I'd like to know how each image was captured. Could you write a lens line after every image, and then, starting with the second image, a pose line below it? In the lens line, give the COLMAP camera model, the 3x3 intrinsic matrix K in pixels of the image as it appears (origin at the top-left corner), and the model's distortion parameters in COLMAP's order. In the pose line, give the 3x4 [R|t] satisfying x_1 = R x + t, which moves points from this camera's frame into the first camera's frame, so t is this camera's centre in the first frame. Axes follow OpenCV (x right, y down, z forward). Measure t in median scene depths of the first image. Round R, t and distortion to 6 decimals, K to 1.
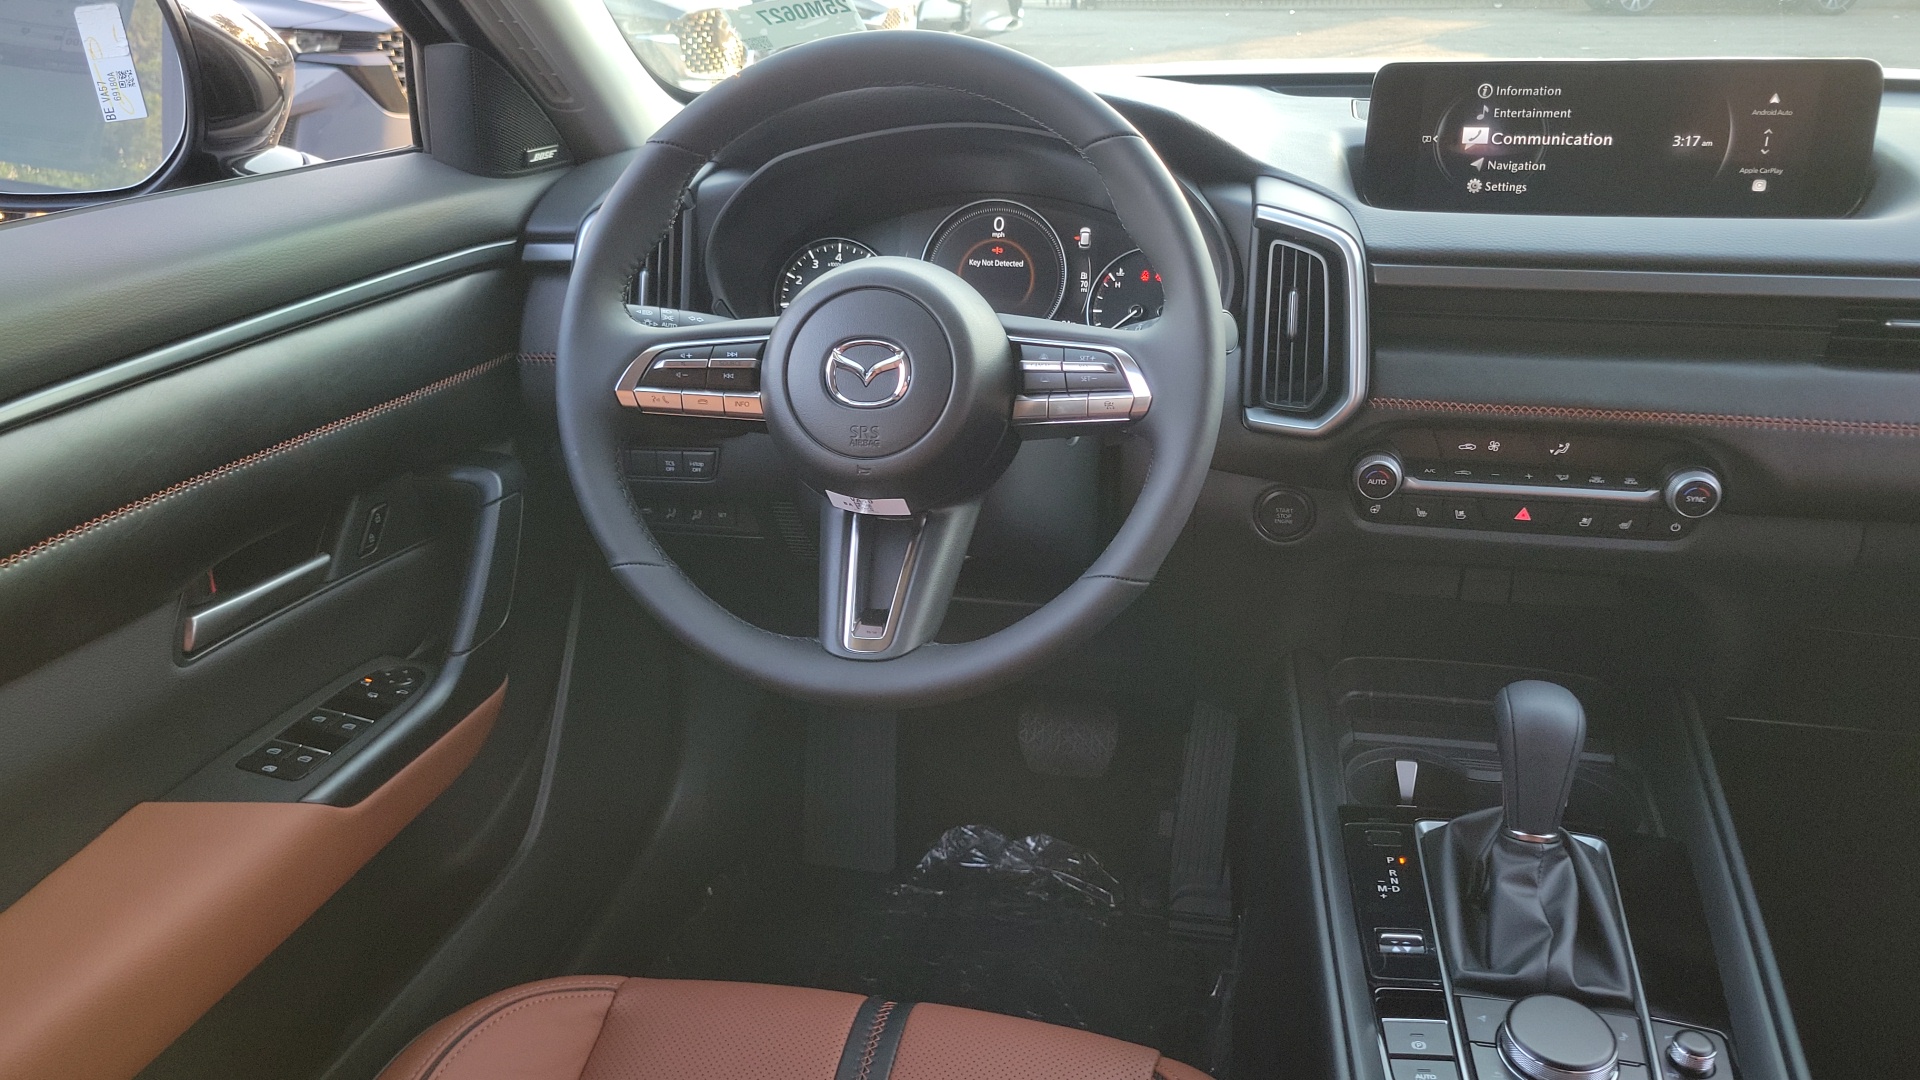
lens RADIAL K [[1486.8, 0, 964.9], [0, 1486.8, 535.9], [0, 0, 1]] dist [0.035581, -0.003950]
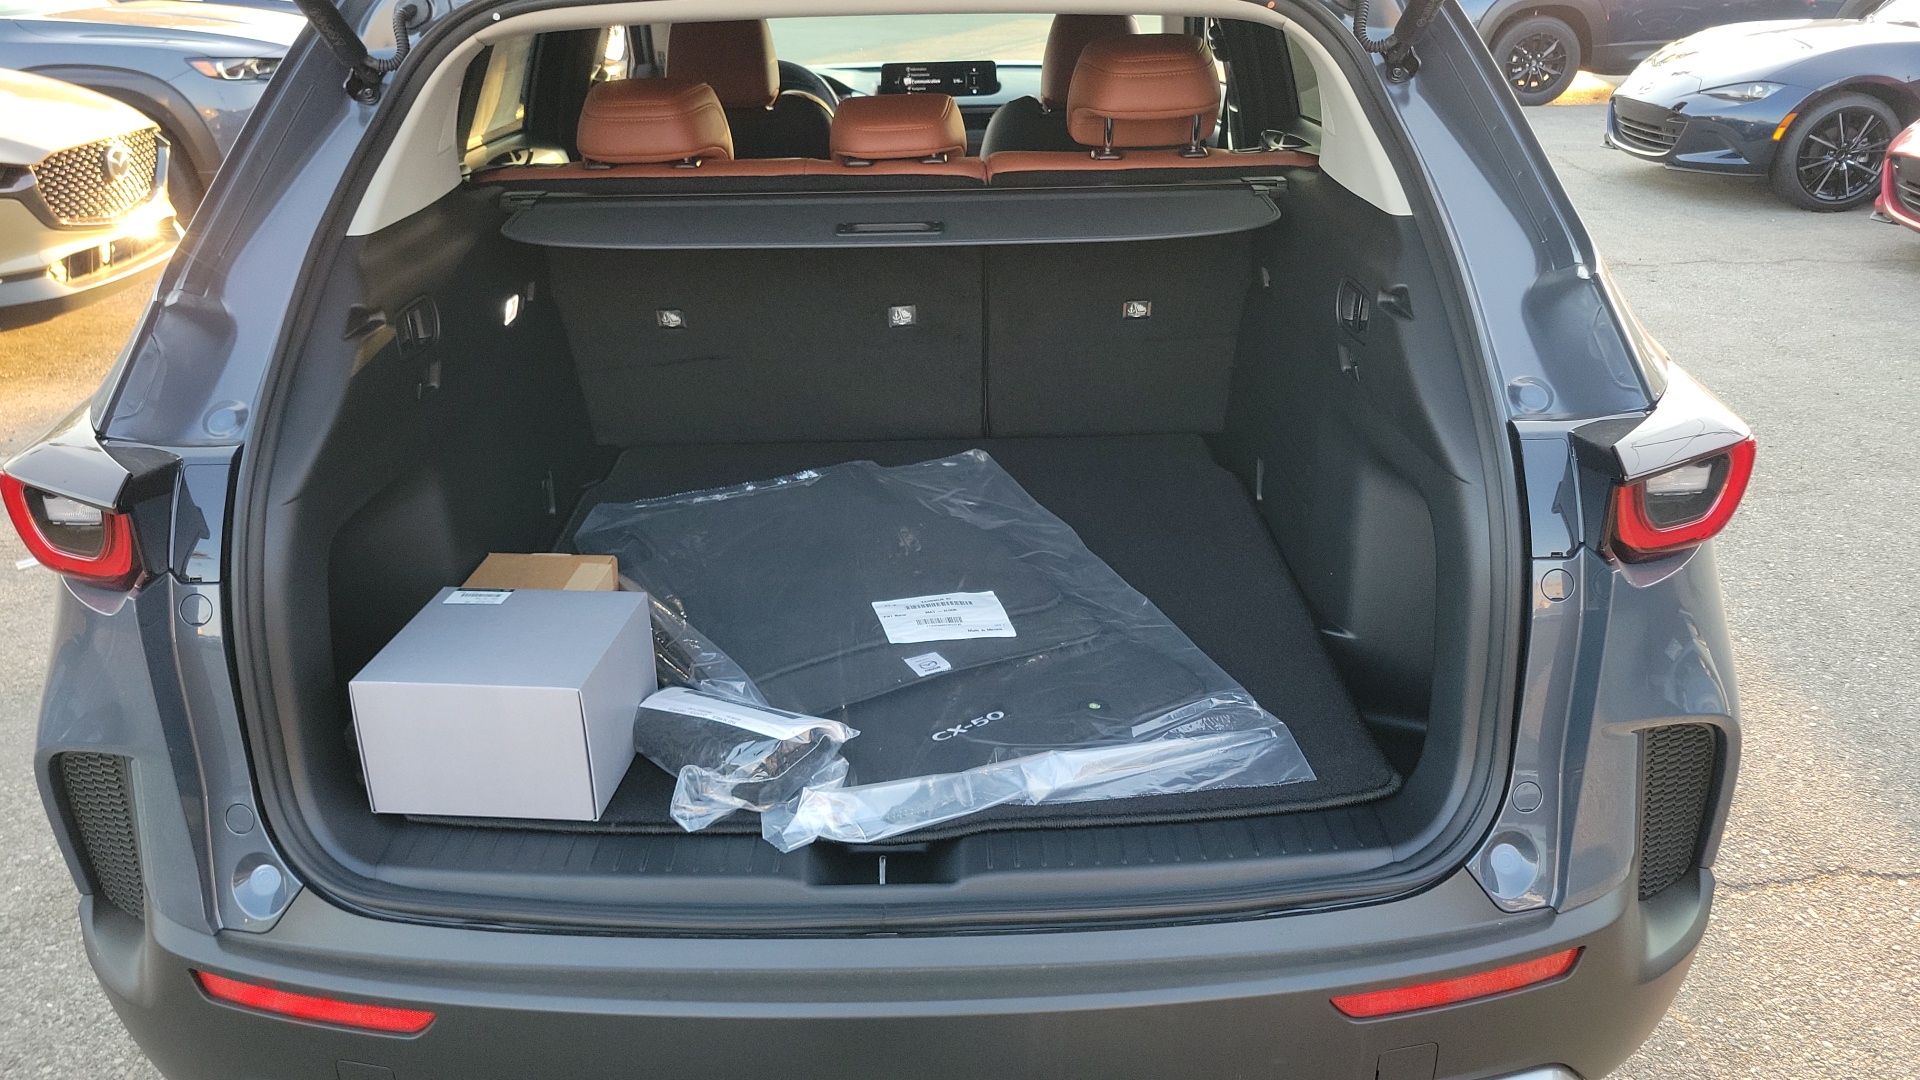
lens RADIAL K [[1506.4, 0, 975.1], [0, 1506.4, 536.5], [0, 0, 1]] dist [0.046312, -0.040760]
pose [[0.979891, -0.084613, 0.180706, -0.320965], [0.084947, 0.996368, 0.005907, 0.979217], [-0.180550, 0.009562, 0.983519, -3.127275]]
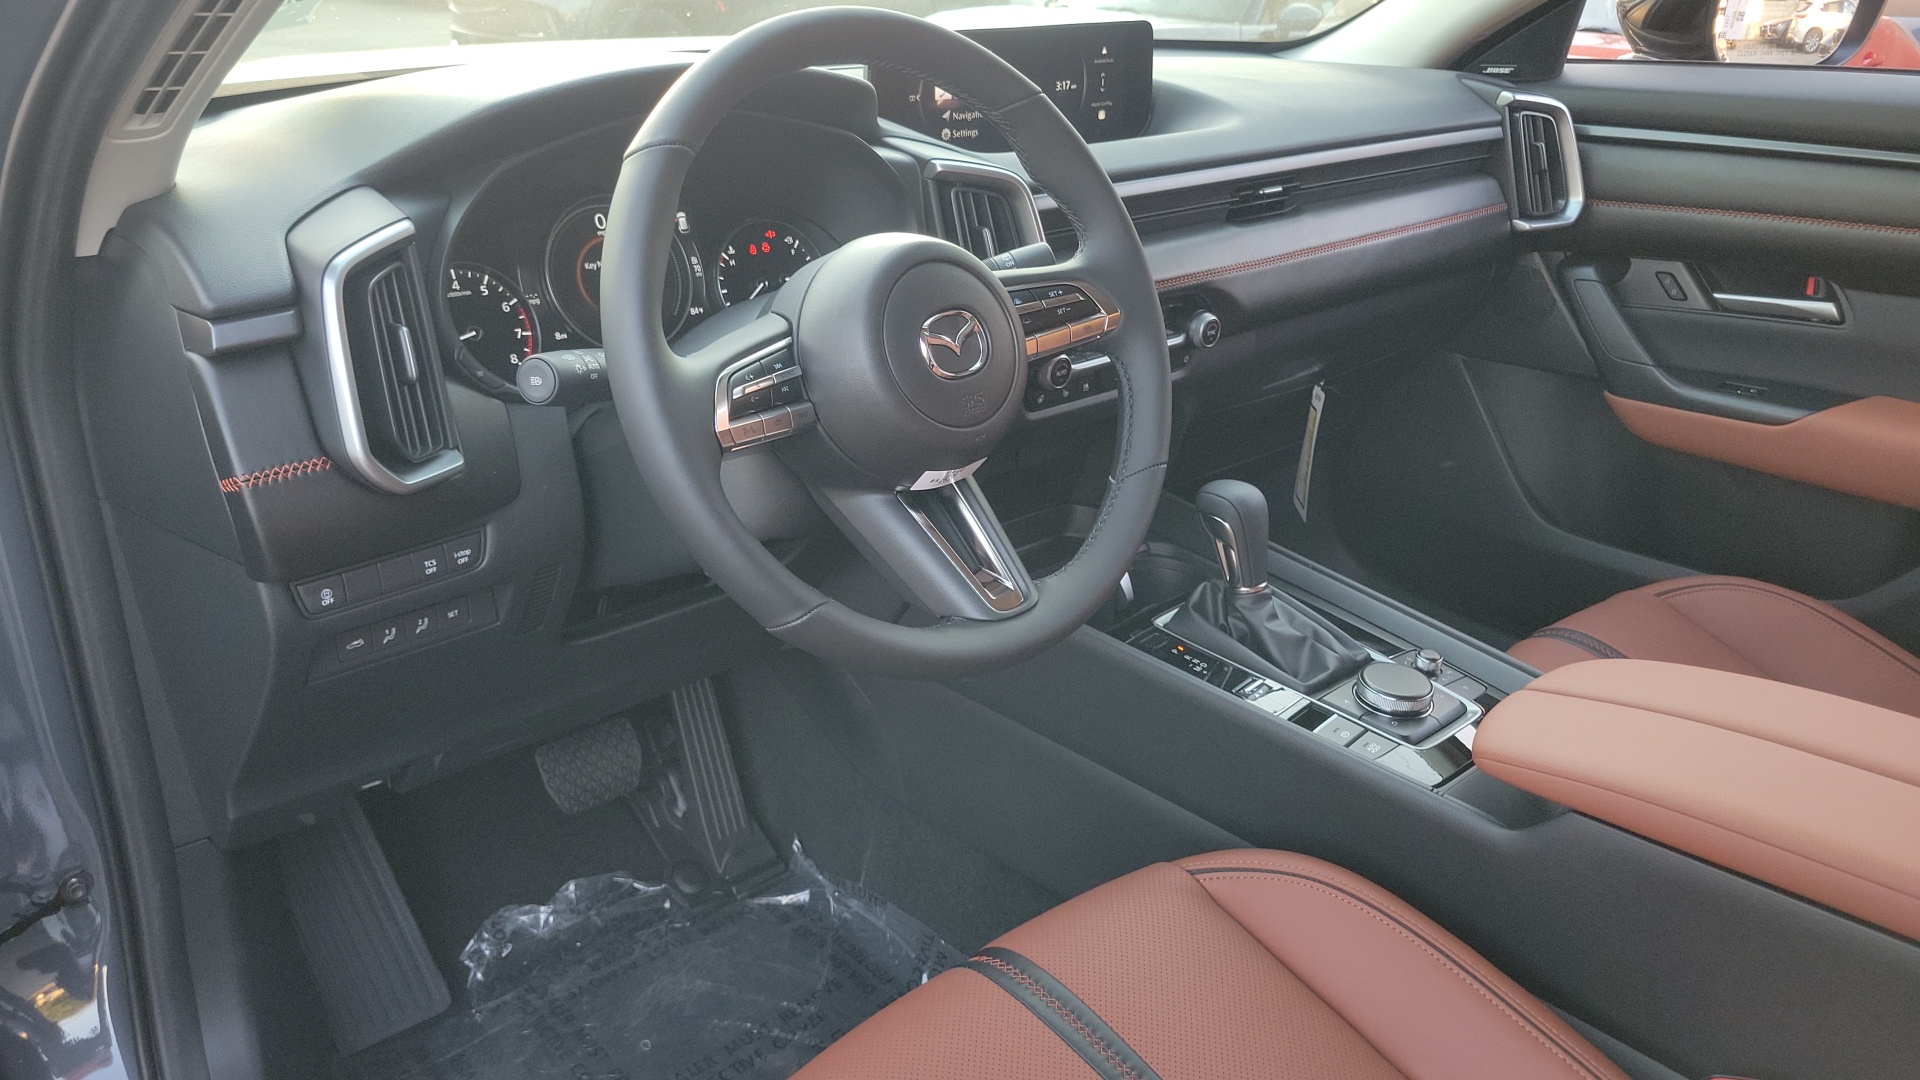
lens RADIAL K [[1486.8, 0, 964.9], [0, 1486.8, 535.9], [0, 0, 1]] dist [0.035581, -0.003950]
pose [[0.569046, -0.293914, 0.767985, -0.735490], [0.290659, 0.945545, 0.146501, -0.110101], [-0.769223, 0.139856, 0.623487, 0.315157]]
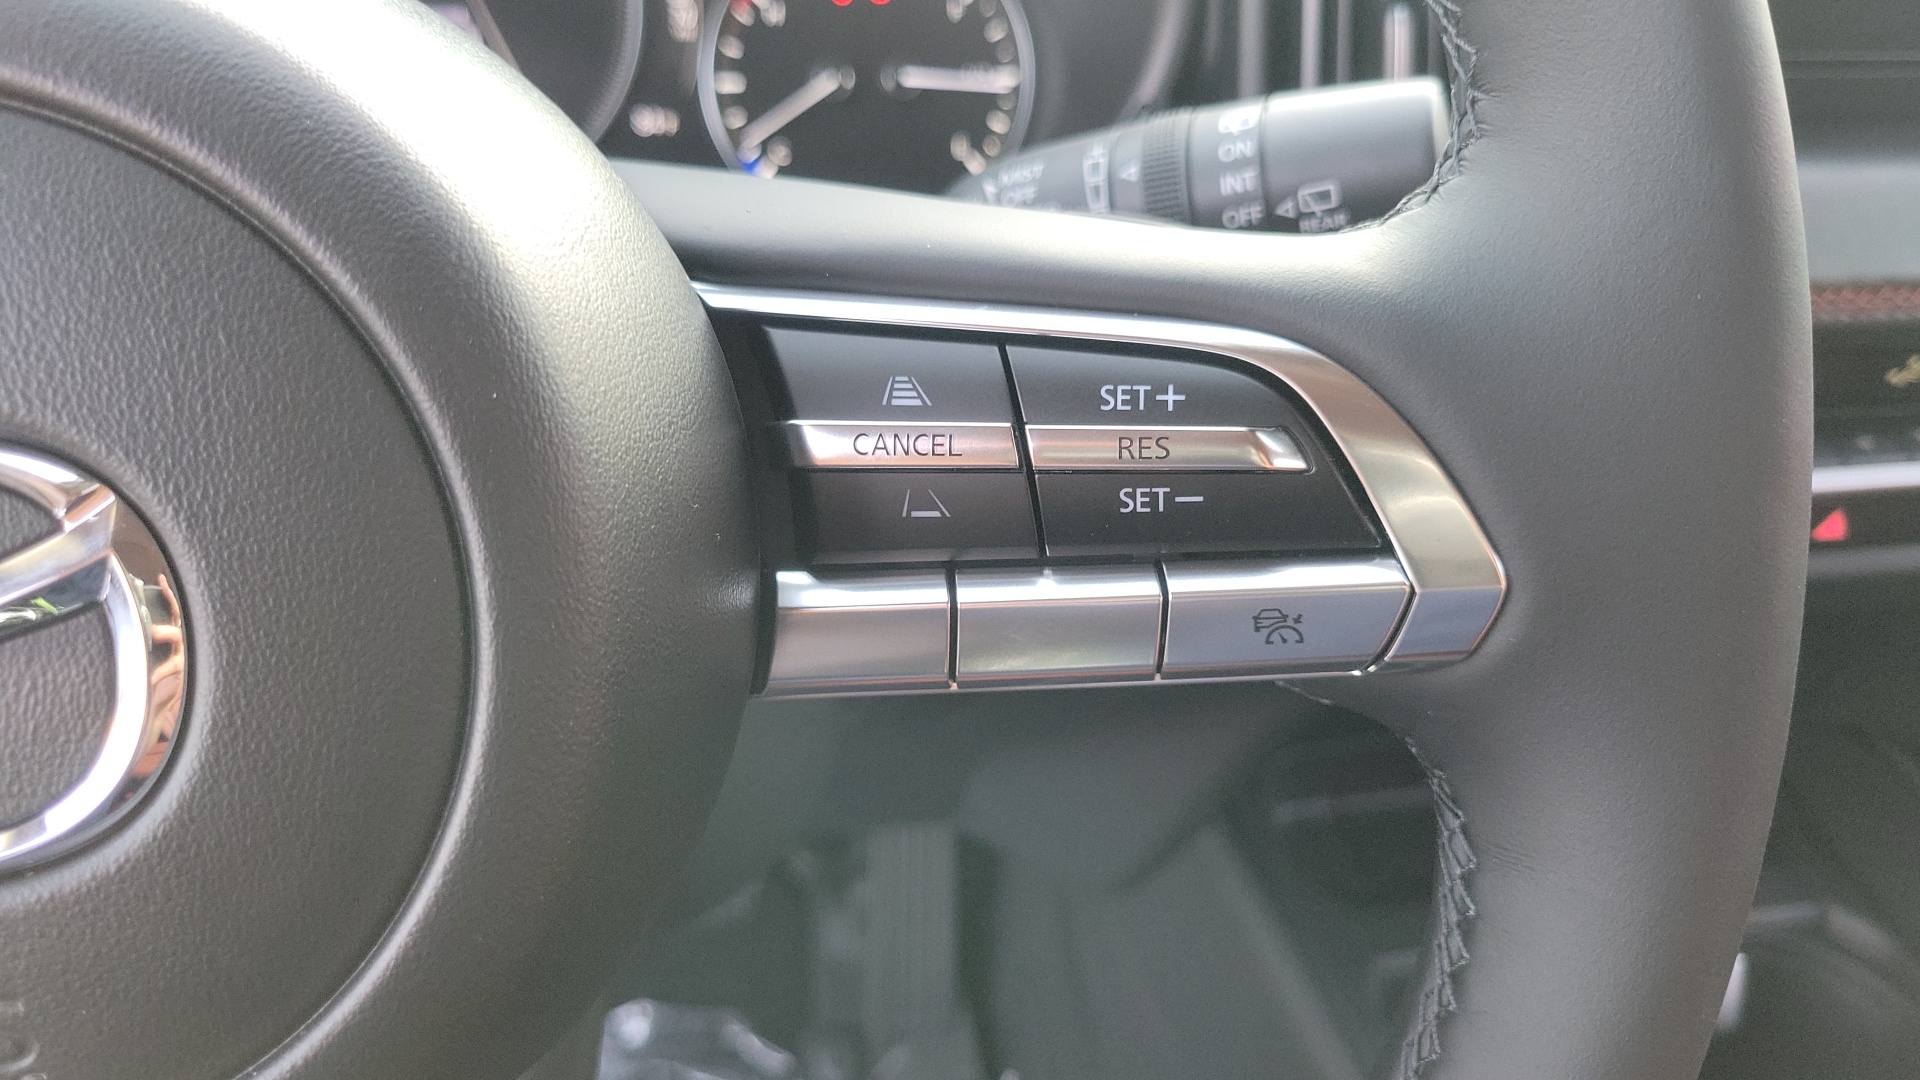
lens RADIAL K [[1505.8, 0, 958.1], [0, 1505.8, 530.4], [0, 0, 1]] dist [0.023248, -0.002825]
pose [[0.926778, -0.159851, 0.339898, -0.011341], [0.101994, 0.978021, 0.181856, -0.118012], [-0.361497, -0.133872, 0.922712, 0.685152]]
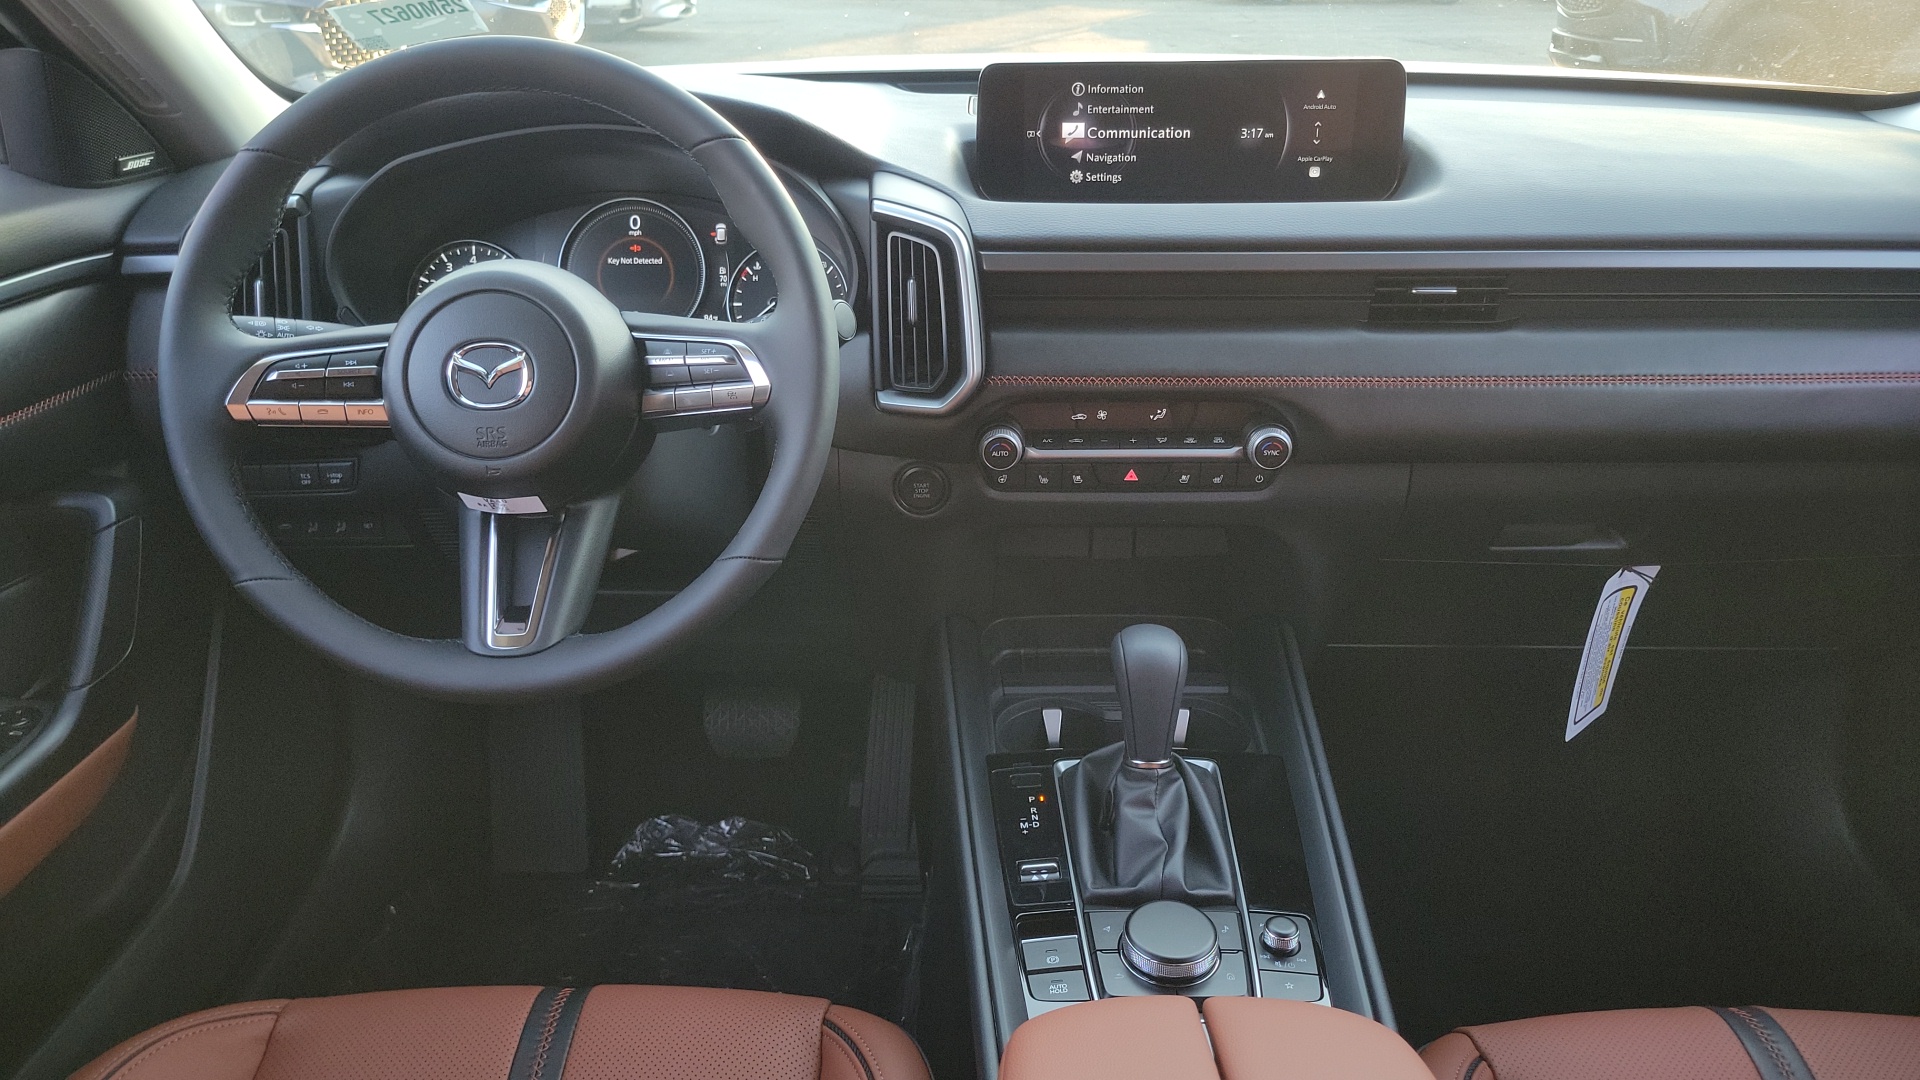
lens RADIAL K [[1486.4, 0, 968.9], [0, 1486.4, 543.8], [0, 0, 1]] dist [0.046868, -0.037114]
pose [[0.979570, -0.069593, 0.188678, 0.045597], [0.067190, 0.997557, 0.019110, 0.006753], [-0.189548, -0.006043, 0.981853, -0.055266]]
